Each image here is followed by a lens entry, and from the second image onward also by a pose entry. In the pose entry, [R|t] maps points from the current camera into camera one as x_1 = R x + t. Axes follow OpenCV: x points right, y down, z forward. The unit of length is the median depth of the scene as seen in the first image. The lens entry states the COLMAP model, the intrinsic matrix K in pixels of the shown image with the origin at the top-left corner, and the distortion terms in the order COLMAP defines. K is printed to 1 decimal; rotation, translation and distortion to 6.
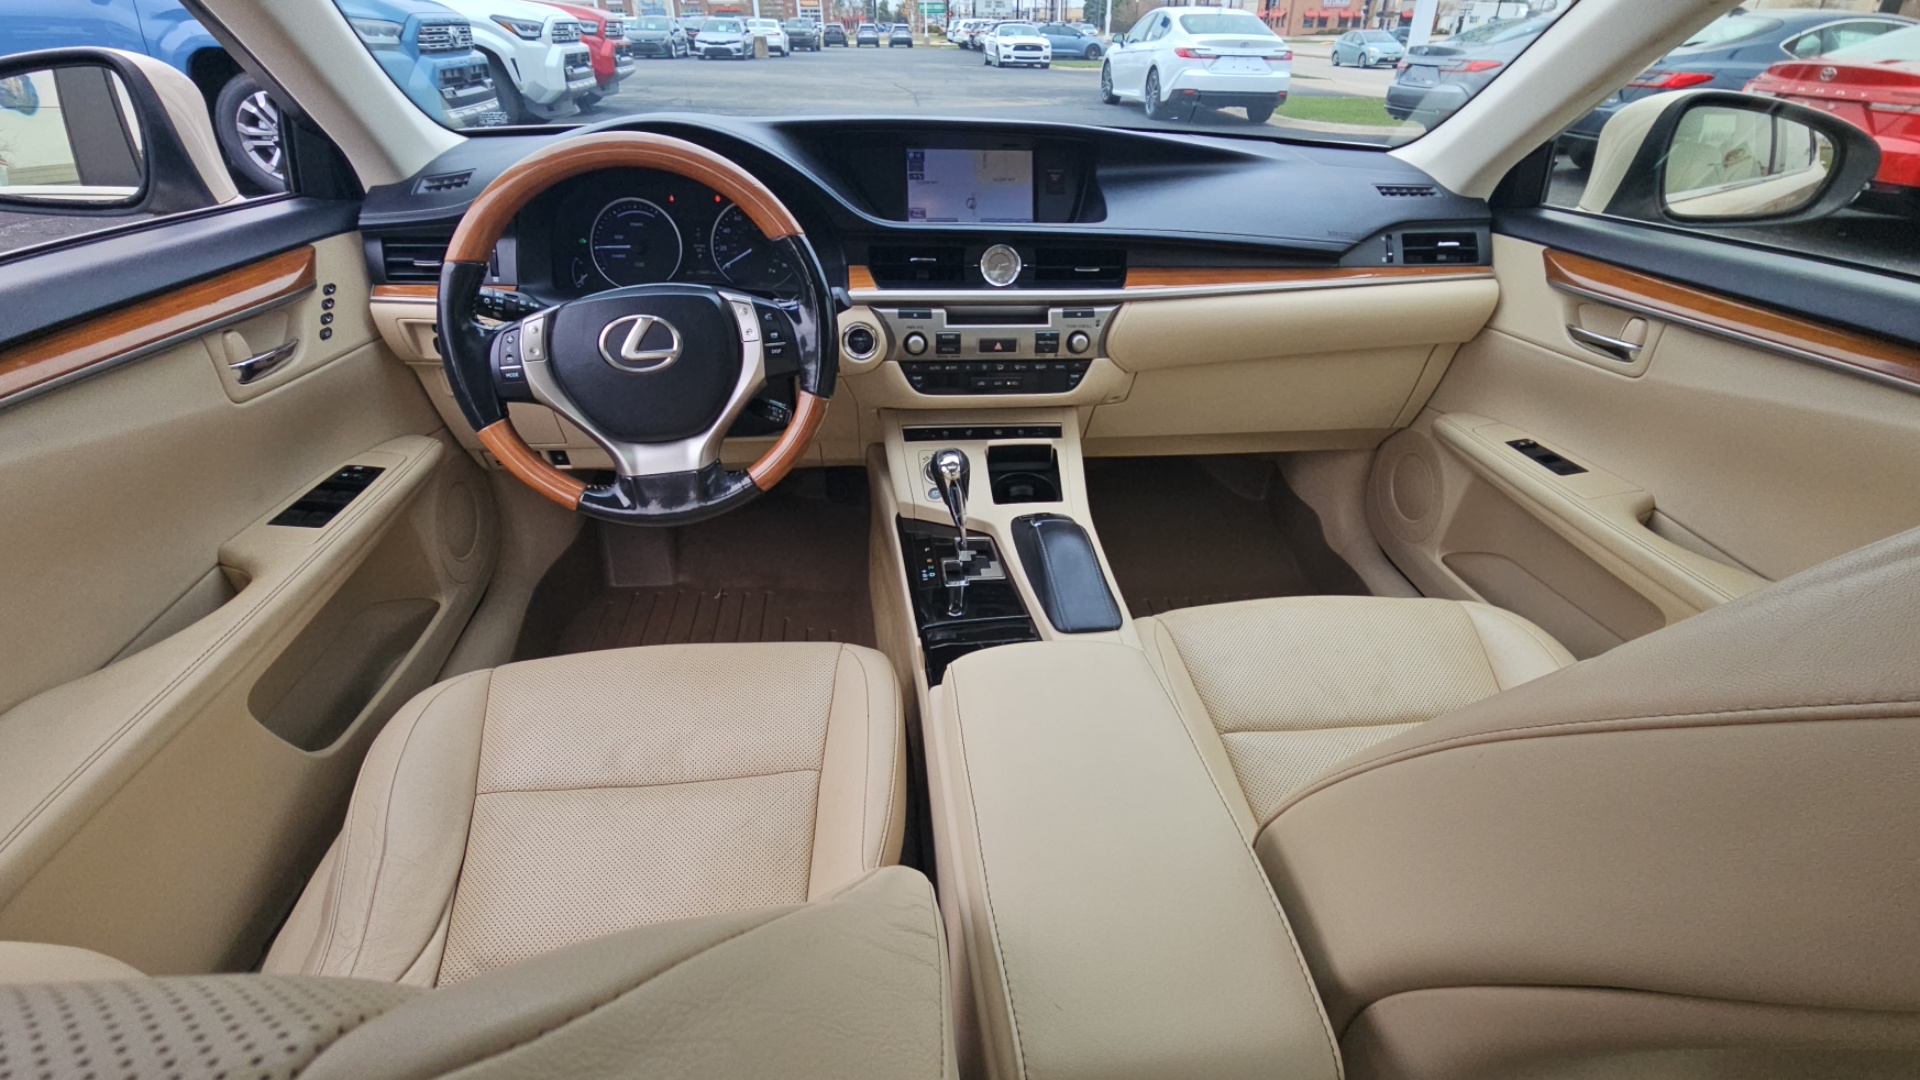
lens RADIAL K [[858.3, 0, 977.8], [0, 858.3, 542.6], [0, 0, 1]] dist [0.001503, -0.001414]
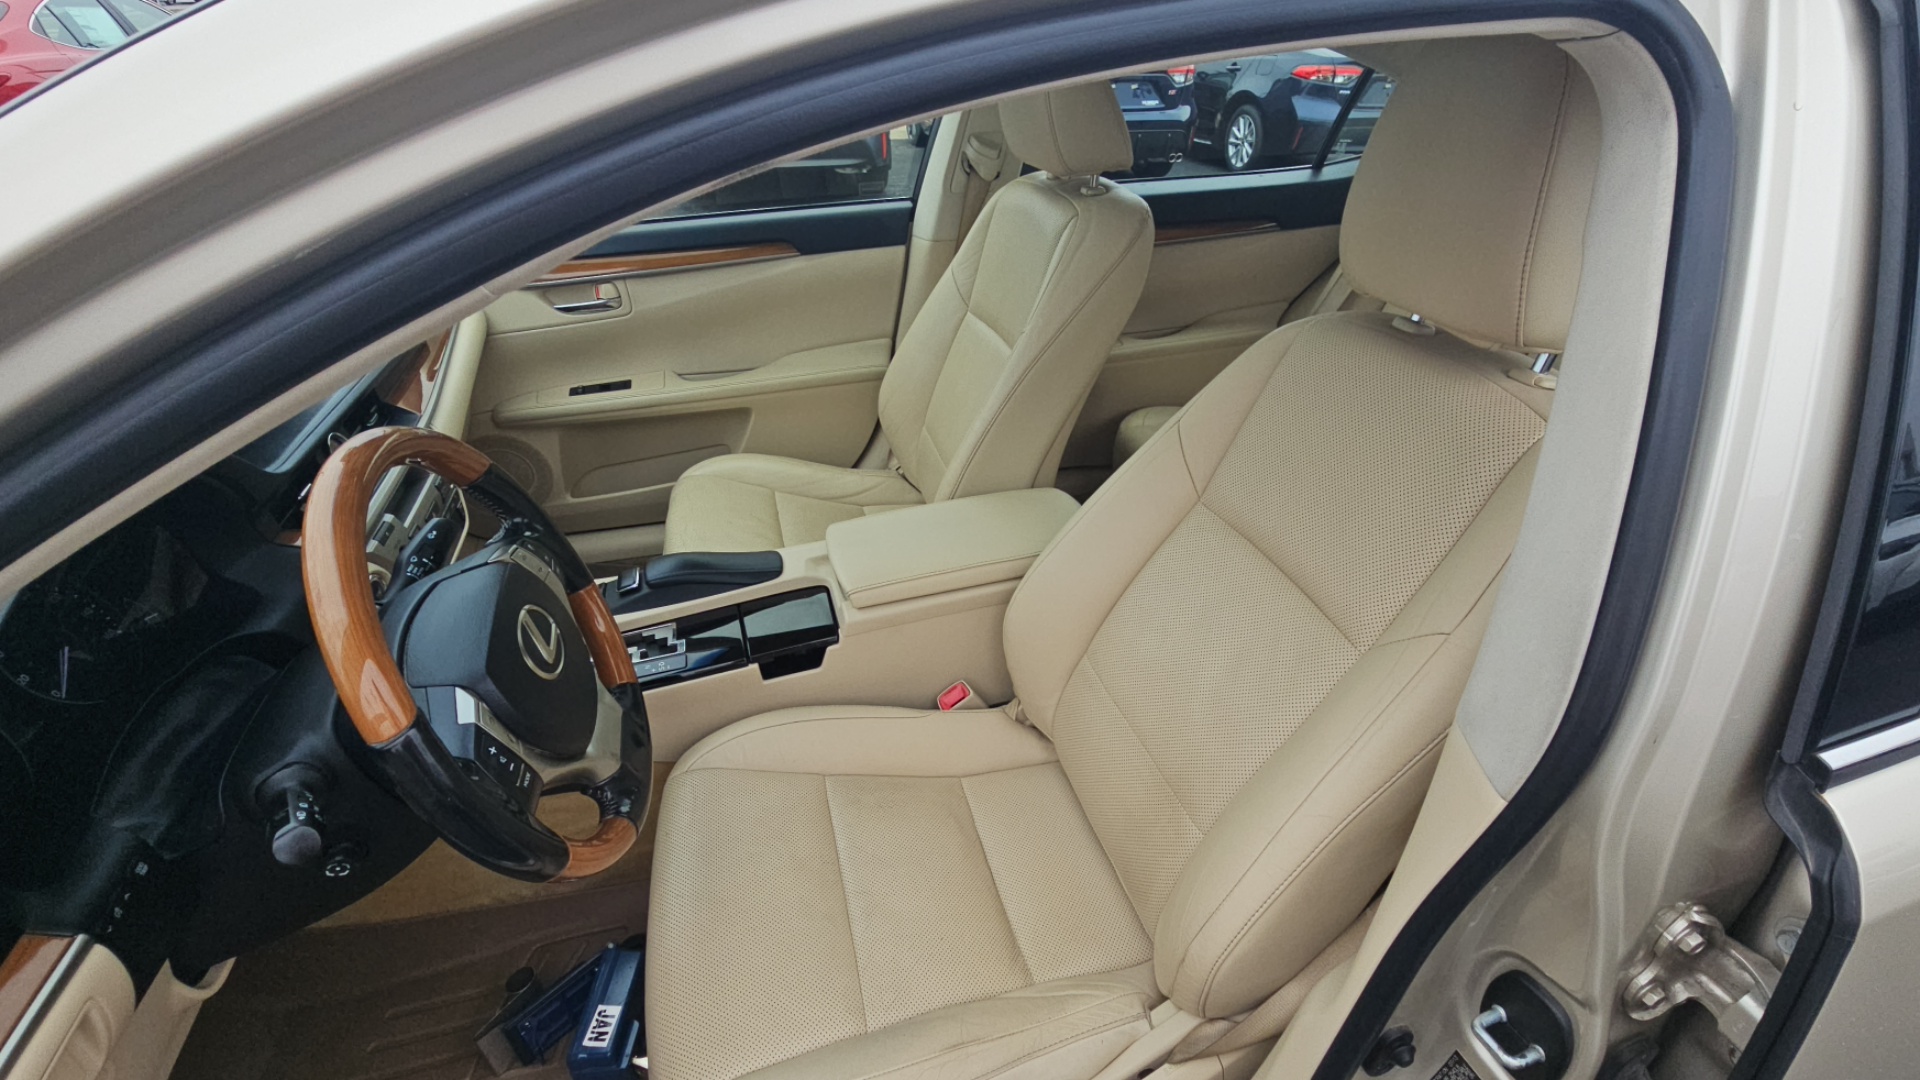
lens RADIAL K [[854.7, 0, 978.4], [0, 854.7, 544.6], [0, 0, 1]] dist [0.006464, -0.004652]
pose [[-0.161357, -0.544321, 0.823212, -0.842169], [0.497173, 0.675728, 0.544253, -0.410561], [-0.852516, 0.497098, 0.161588, 0.348976]]
